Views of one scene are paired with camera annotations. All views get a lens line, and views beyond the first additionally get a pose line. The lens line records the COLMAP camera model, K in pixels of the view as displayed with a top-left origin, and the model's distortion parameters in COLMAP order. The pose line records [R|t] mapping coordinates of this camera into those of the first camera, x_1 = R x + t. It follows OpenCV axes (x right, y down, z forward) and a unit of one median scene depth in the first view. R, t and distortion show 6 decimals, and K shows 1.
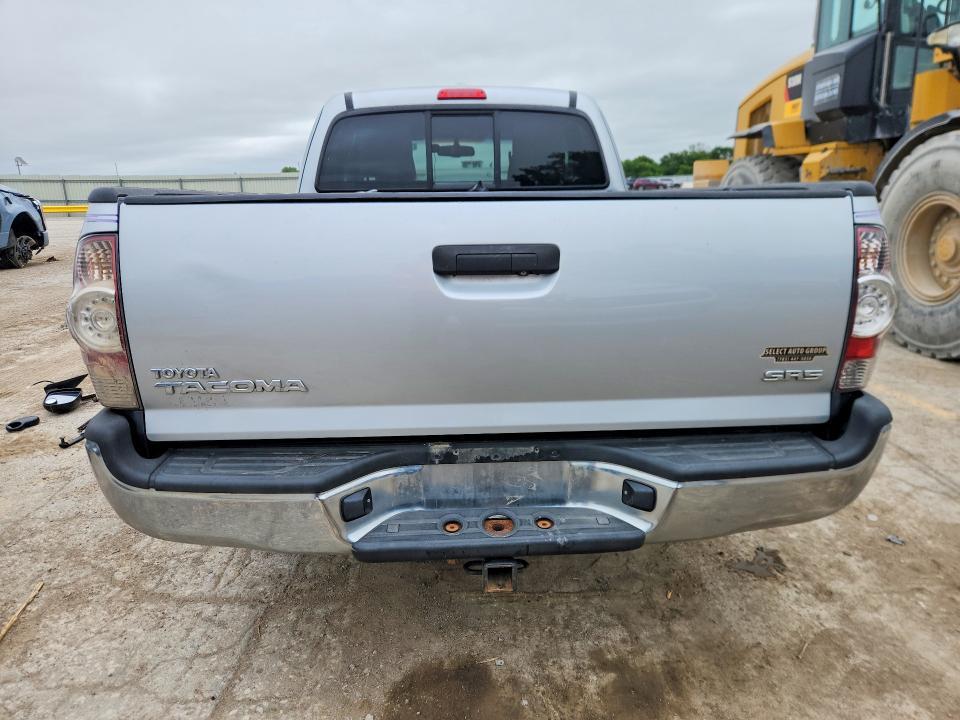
lens RADIAL K [[657.5, 0, 506.0], [0, 657.5, 358.6], [0, 0, 1]] dist [0.024567, -0.001193]
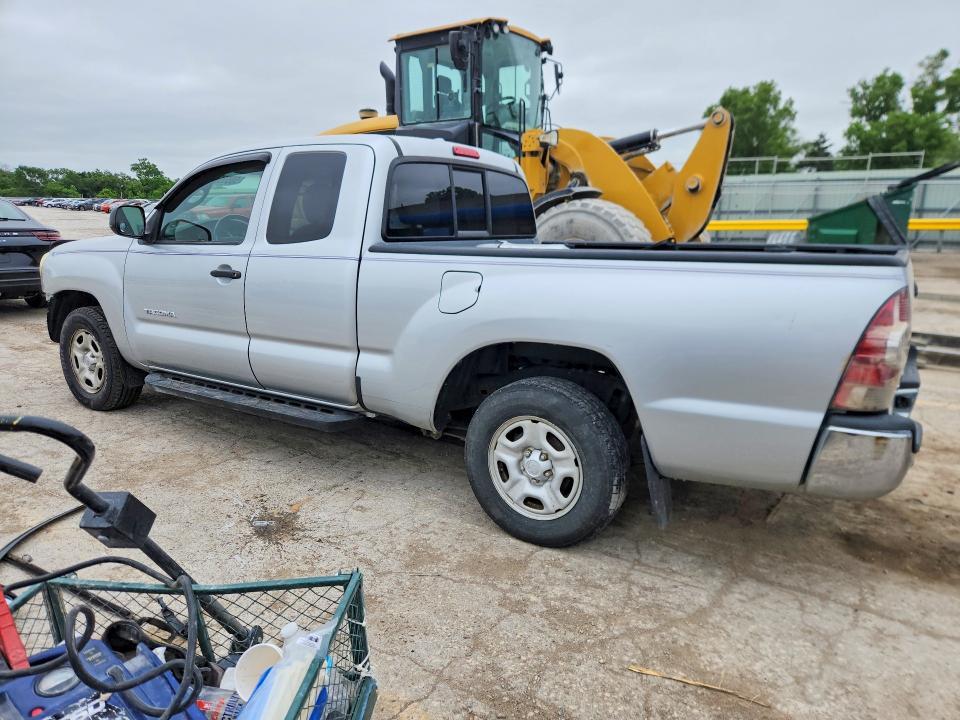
lens RADIAL K [[657.5, 0, 506.0], [0, 657.5, 358.6], [0, 0, 1]] dist [0.024567, -0.001193]
pose [[0.570842, -0.142457, 0.808607, -0.953874], [0.173963, 0.983459, 0.050451, -0.108491], [-0.802419, 0.111868, 0.586182, 0.346575]]
